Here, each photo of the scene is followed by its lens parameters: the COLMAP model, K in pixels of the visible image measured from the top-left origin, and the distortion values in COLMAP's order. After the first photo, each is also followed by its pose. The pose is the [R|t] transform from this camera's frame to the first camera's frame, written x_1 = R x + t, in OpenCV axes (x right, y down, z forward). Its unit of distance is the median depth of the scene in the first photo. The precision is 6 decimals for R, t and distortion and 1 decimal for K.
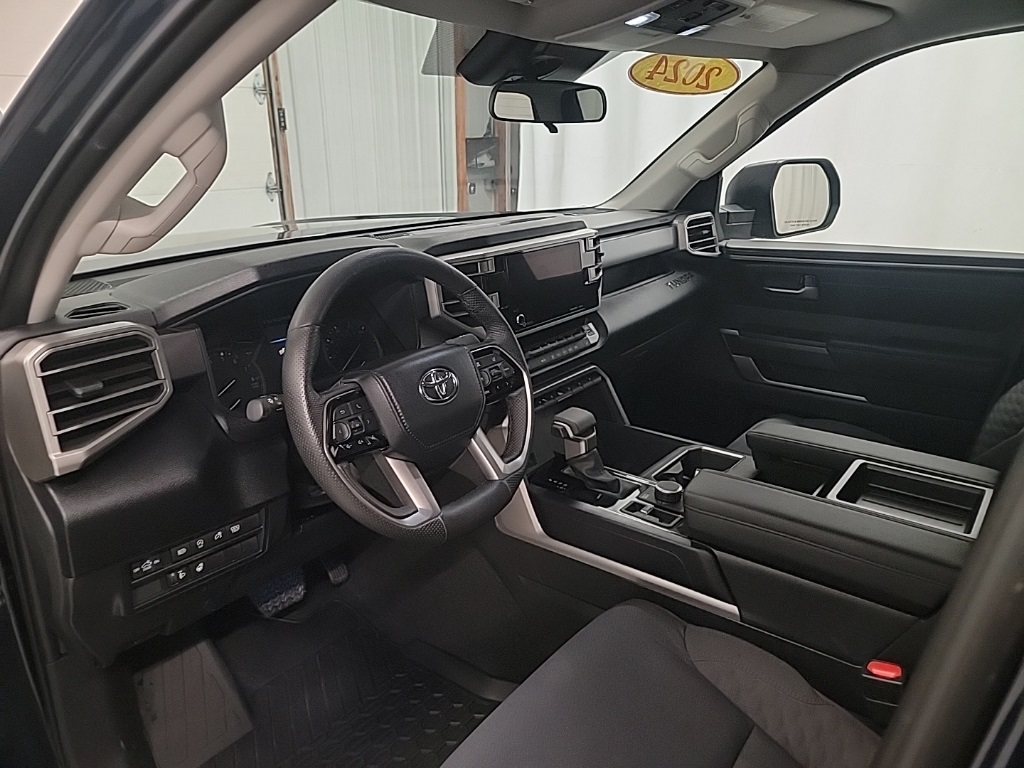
lens RADIAL K [[722.1, 0, 509.7], [0, 722.1, 387.4], [0, 0, 1]] dist [0.042195, -0.010966]
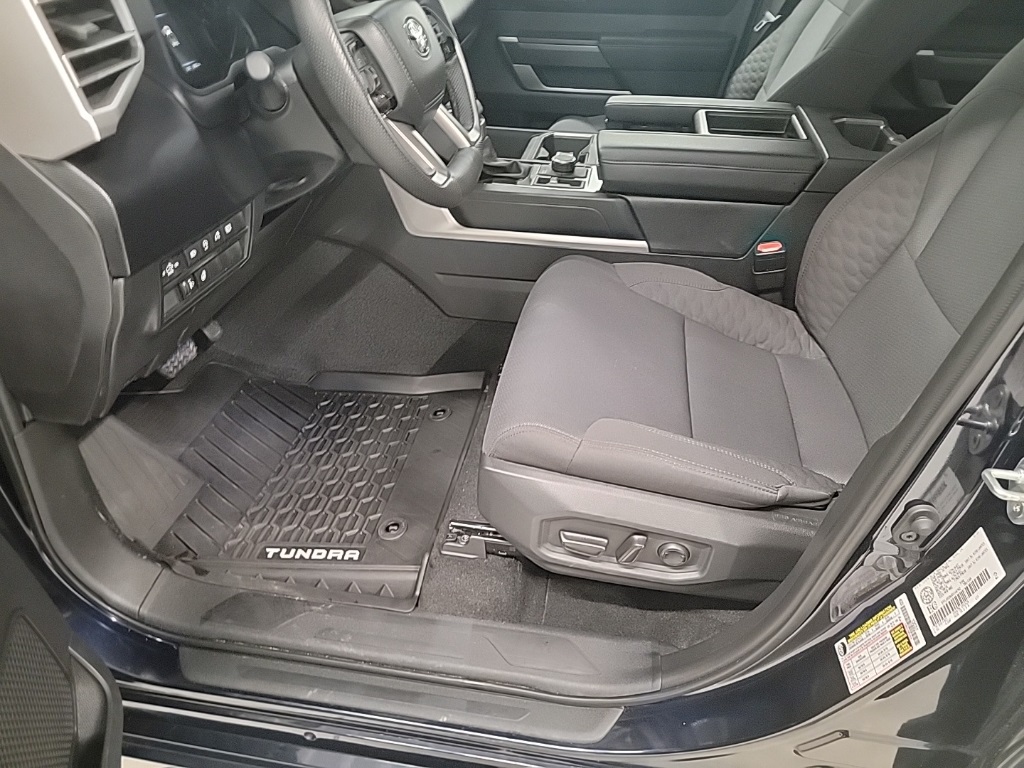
lens RADIAL K [[722.1, 0, 509.7], [0, 722.1, 387.4], [0, 0, 1]] dist [0.042195, -0.010966]
pose [[0.876784, -0.253764, 0.408477, -0.482141], [0.131391, 0.943525, 0.304134, 0.149268], [-0.462587, -0.212989, 0.860610, 0.021538]]
